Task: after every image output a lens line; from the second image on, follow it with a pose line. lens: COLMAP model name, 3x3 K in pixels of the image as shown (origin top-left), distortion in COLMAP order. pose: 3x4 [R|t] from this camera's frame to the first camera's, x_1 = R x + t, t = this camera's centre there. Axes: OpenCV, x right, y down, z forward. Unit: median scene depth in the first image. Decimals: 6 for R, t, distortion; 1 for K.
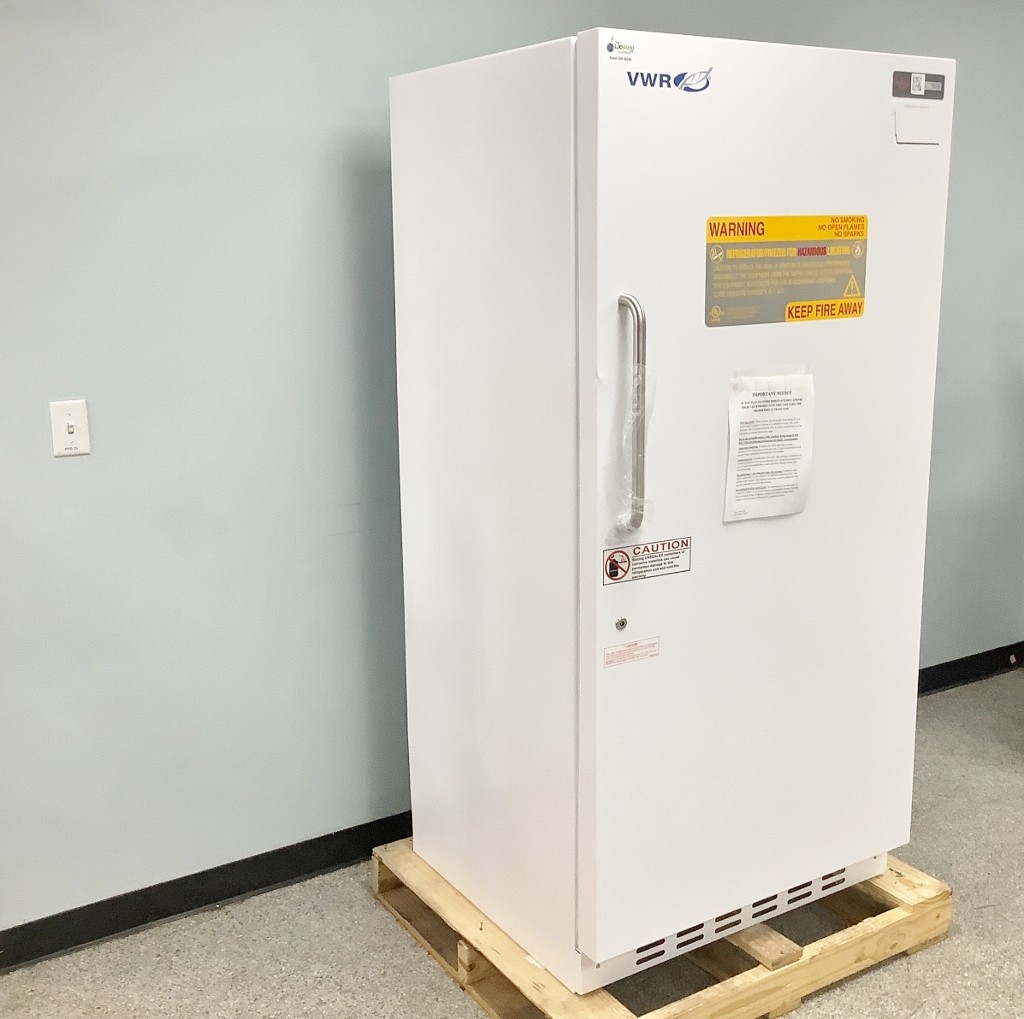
lens RADIAL K [[1229.3, 0, 512.9], [0, 1229.3, 508.2], [0, 0, 1]] dist [0.010811, 0.000000]
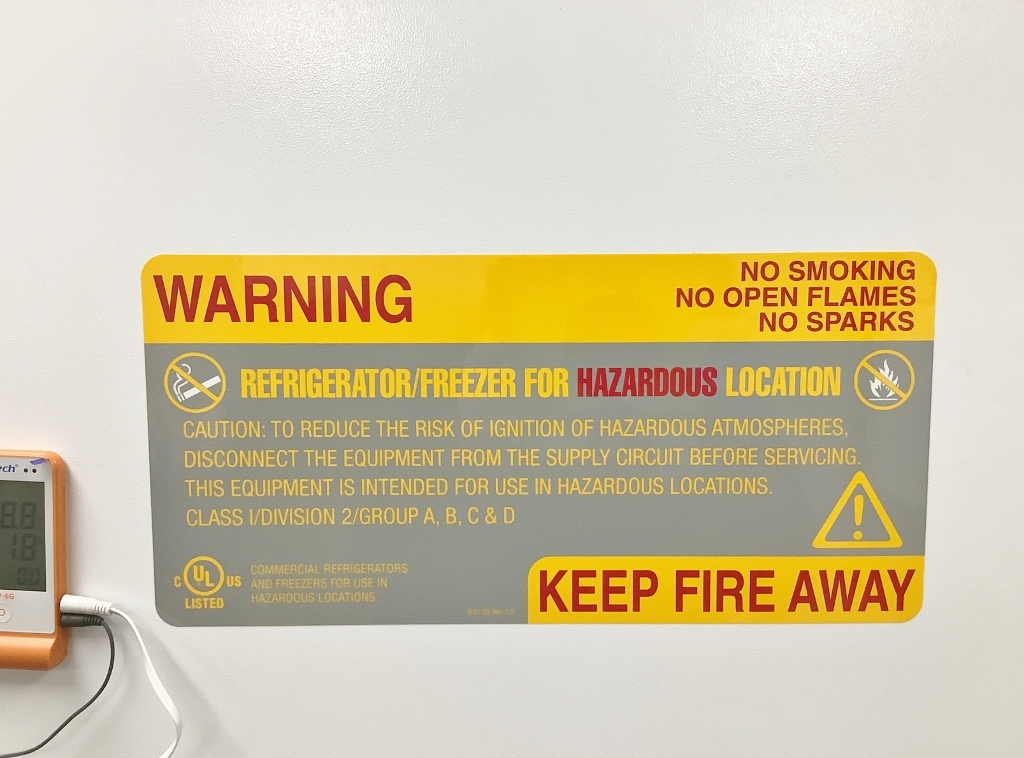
lens RADIAL K [[971.6, 0, 512.1], [0, 971.6, 383.5], [0, 0, 1]] dist [0.057718, 0.000000]
pose [[0.854816, 0.067656, -0.514502, 0.327420], [-0.124861, 0.989152, -0.077379, -0.186539], [0.503686, 0.130386, 0.853991, 0.793793]]
